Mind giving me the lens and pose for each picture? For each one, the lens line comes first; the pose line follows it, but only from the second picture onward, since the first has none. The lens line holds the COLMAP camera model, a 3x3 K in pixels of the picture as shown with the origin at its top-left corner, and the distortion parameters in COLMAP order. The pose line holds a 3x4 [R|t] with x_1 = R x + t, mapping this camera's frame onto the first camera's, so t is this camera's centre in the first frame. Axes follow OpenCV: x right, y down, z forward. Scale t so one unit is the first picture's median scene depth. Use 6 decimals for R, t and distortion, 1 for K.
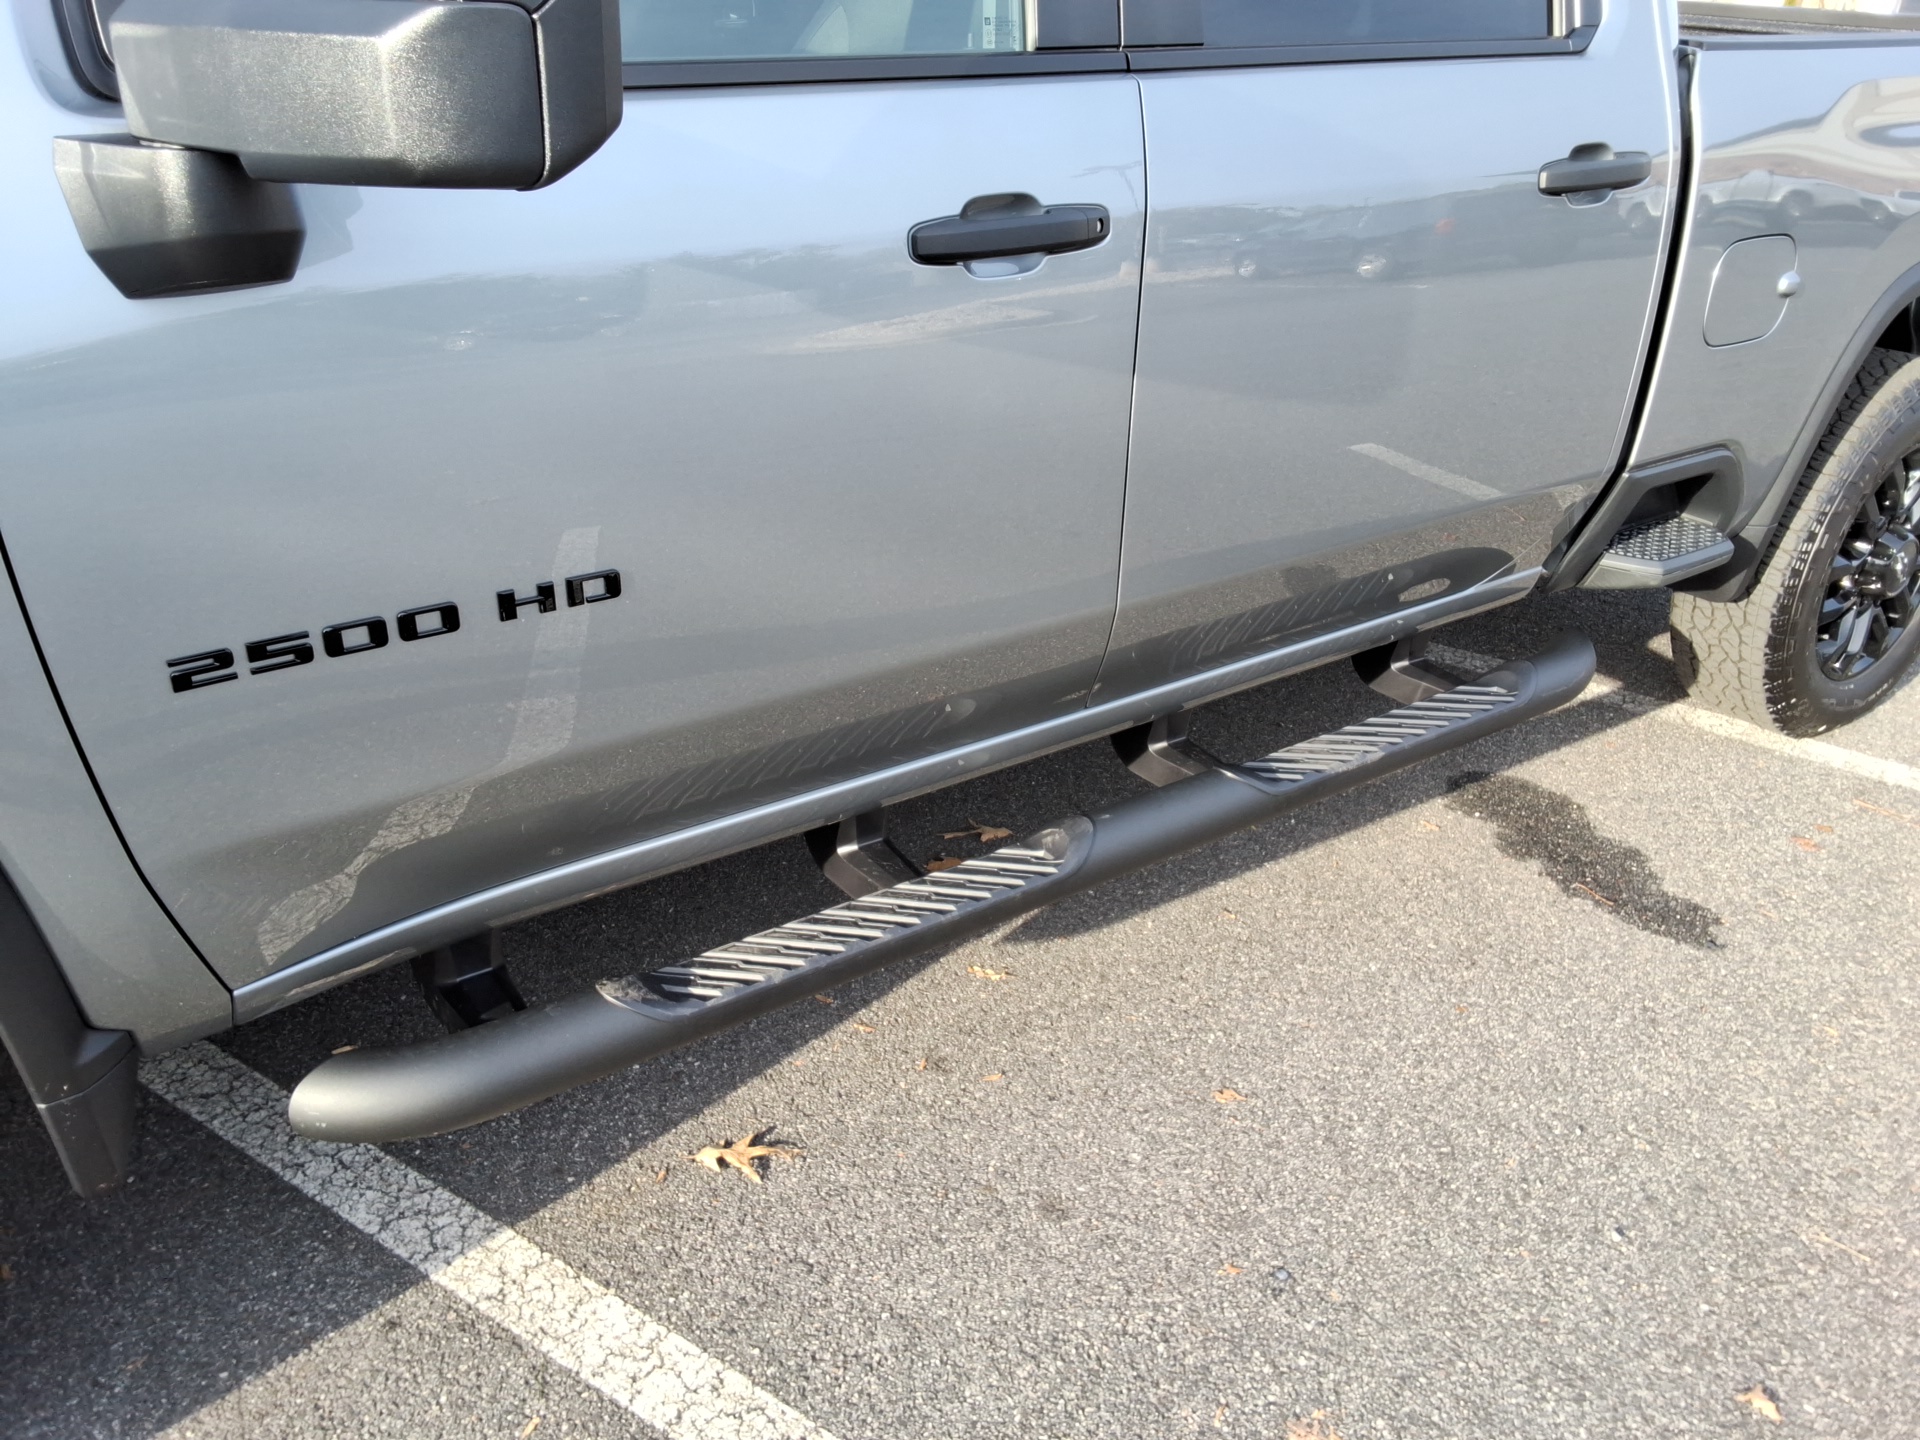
lens RADIAL K [[1536.7, 0, 966.4], [0, 1536.7, 704.9], [0, 0, 1]] dist [0.113108, -0.170703]
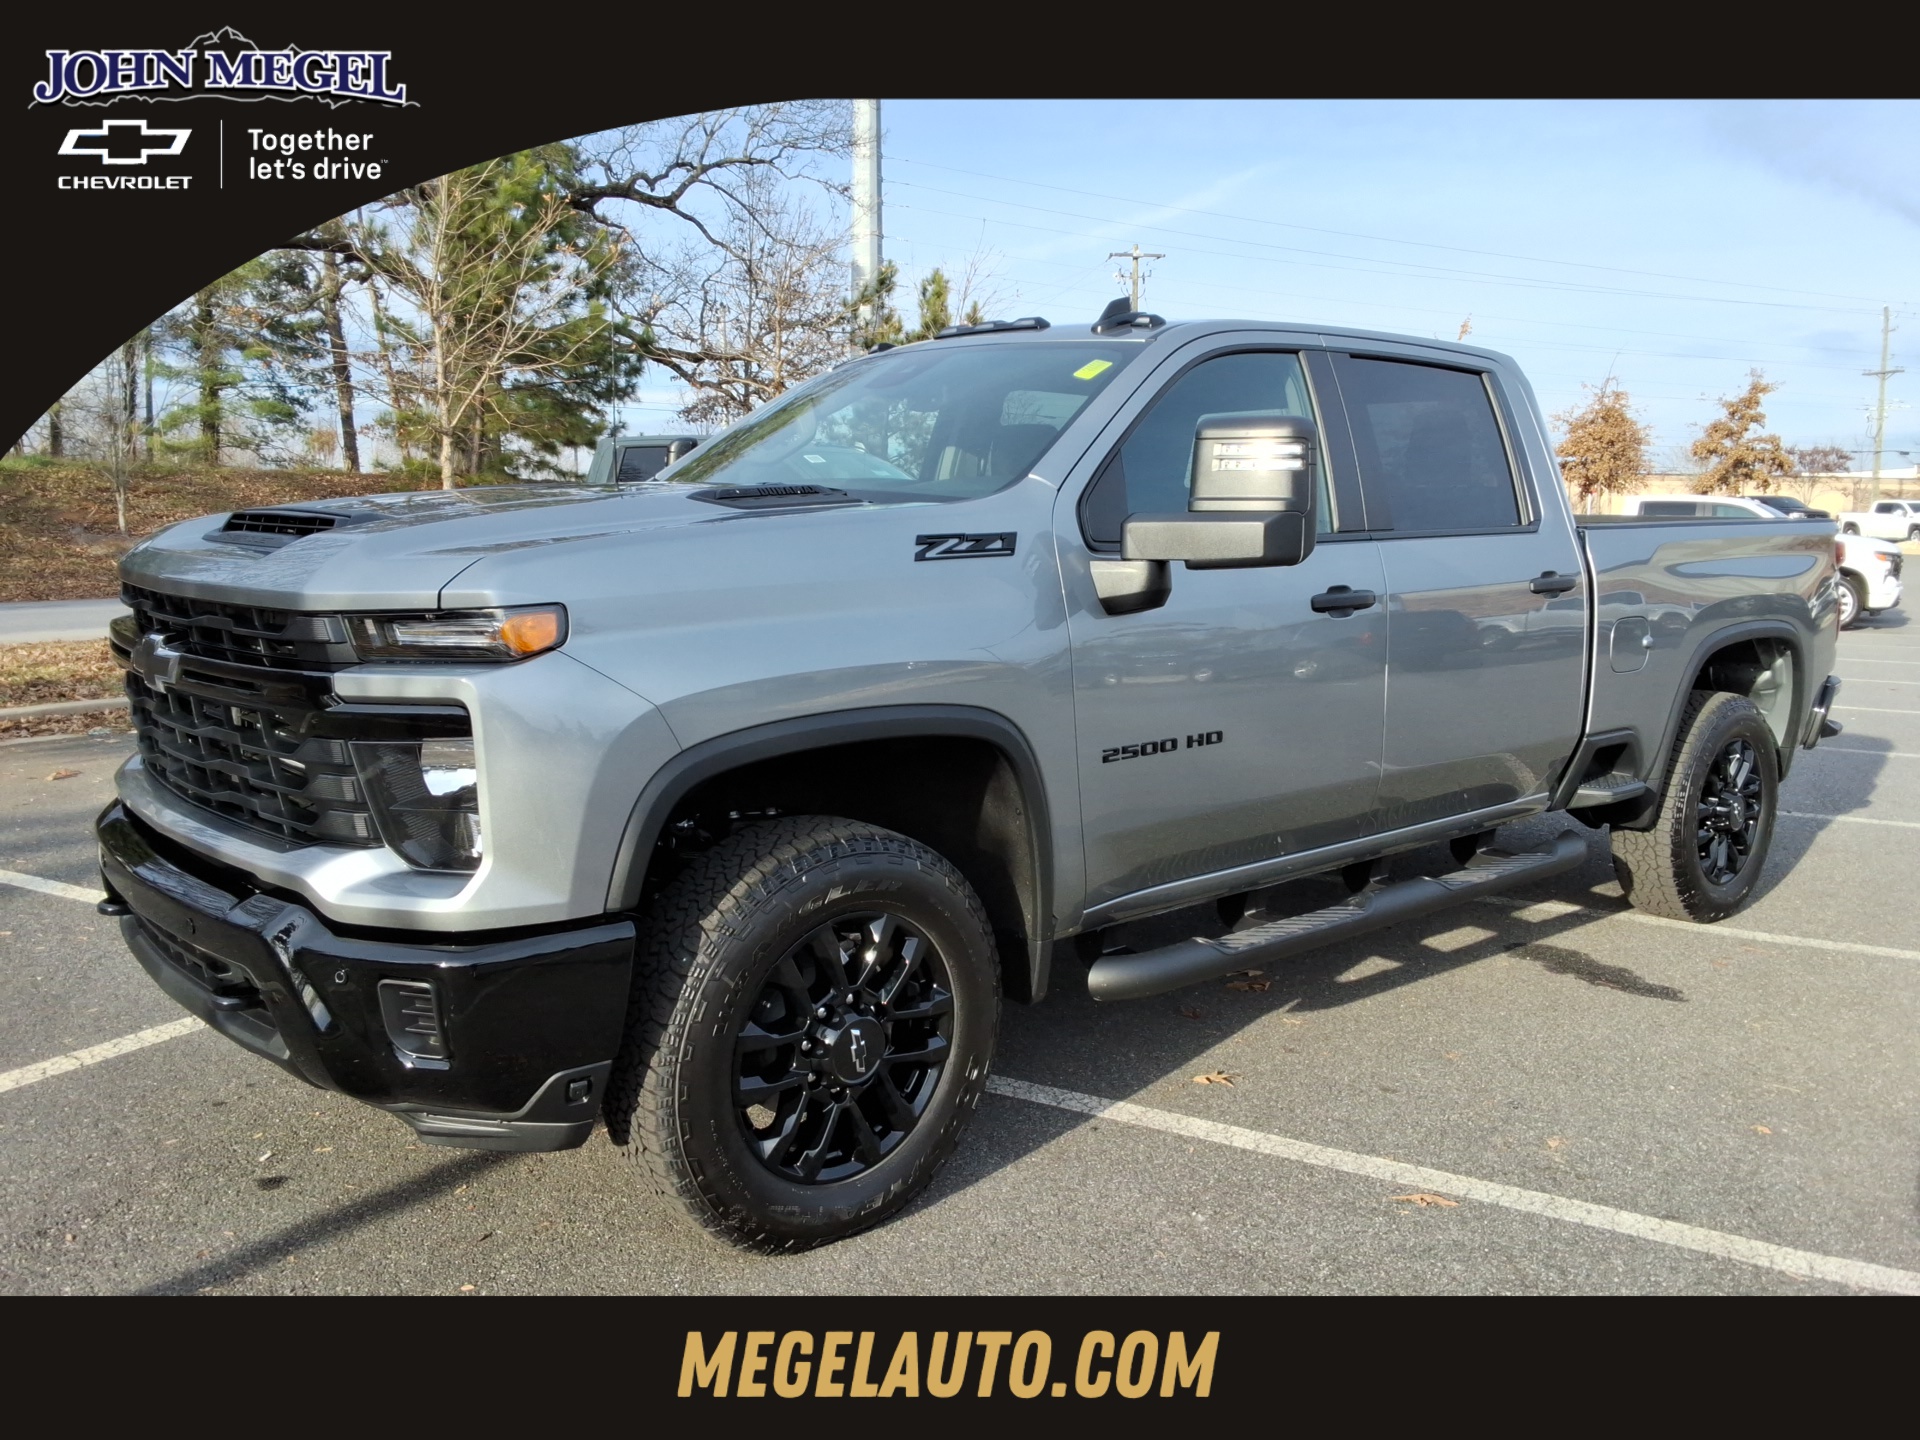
lens RADIAL K [[1545.7, 0, 974.3], [0, 1545.7, 702.2], [0, 0, 1]] dist [0.119995, -0.181361]
pose [[0.994204, -0.037672, 0.100690, -0.431008], [0.067288, 0.948510, -0.309518, 0.299513], [-0.083845, 0.314499, 0.945547, -0.638466]]
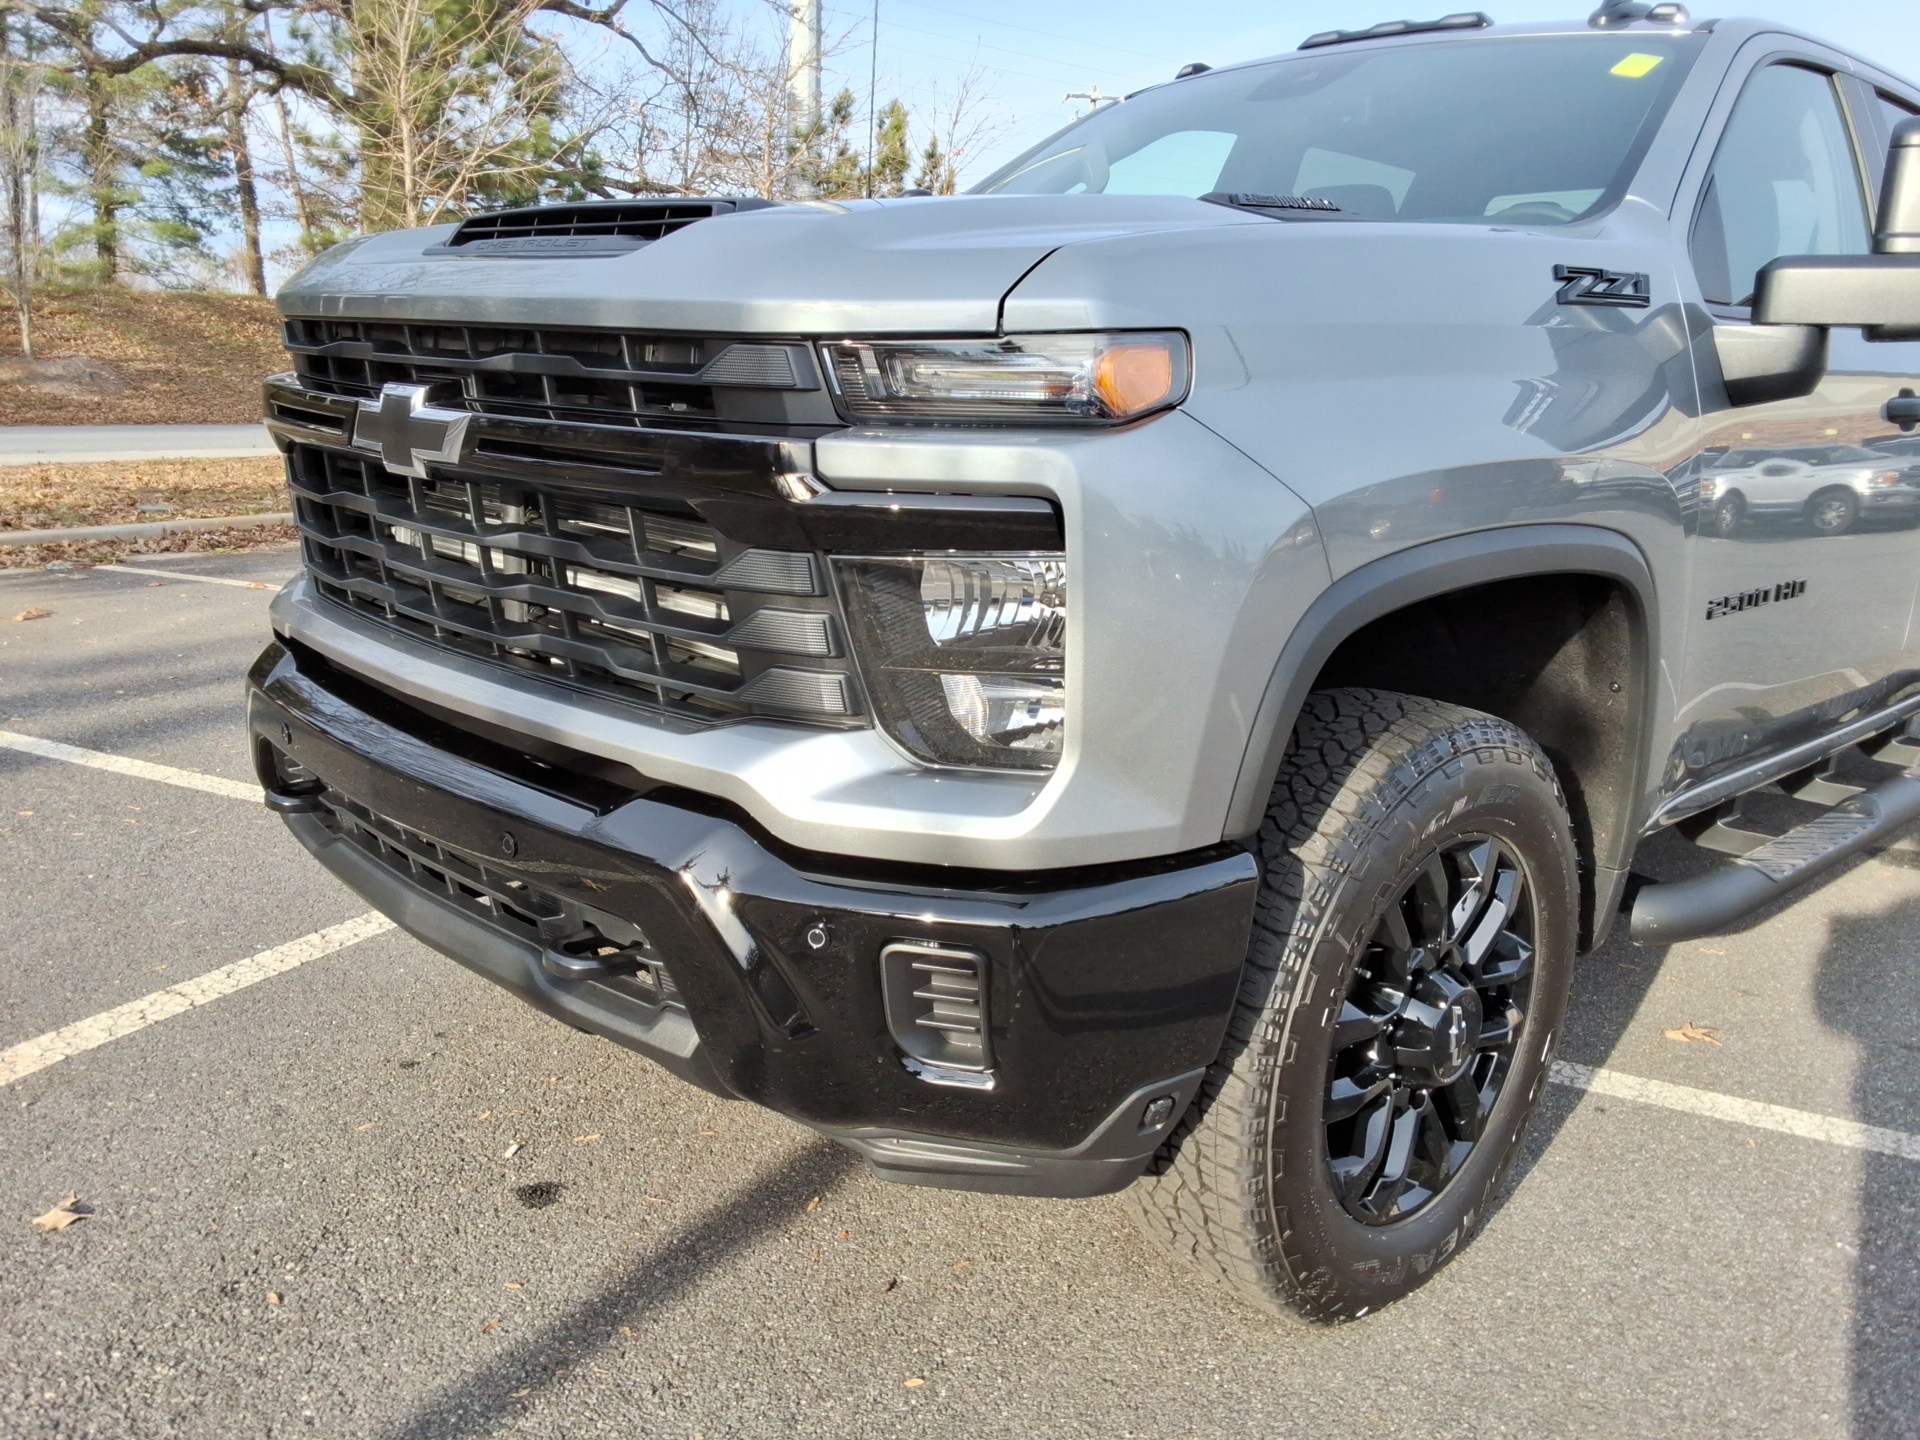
lens RADIAL K [[1556.2, 0, 982.7], [0, 1556.2, 688.5], [0, 0, 1]] dist [0.077706, -0.108720]
pose [[0.987378, -0.030177, 0.155481, -0.723085], [0.065844, 0.971037, -0.229678, 0.192987], [-0.144047, 0.237016, 0.960767, -0.273690]]
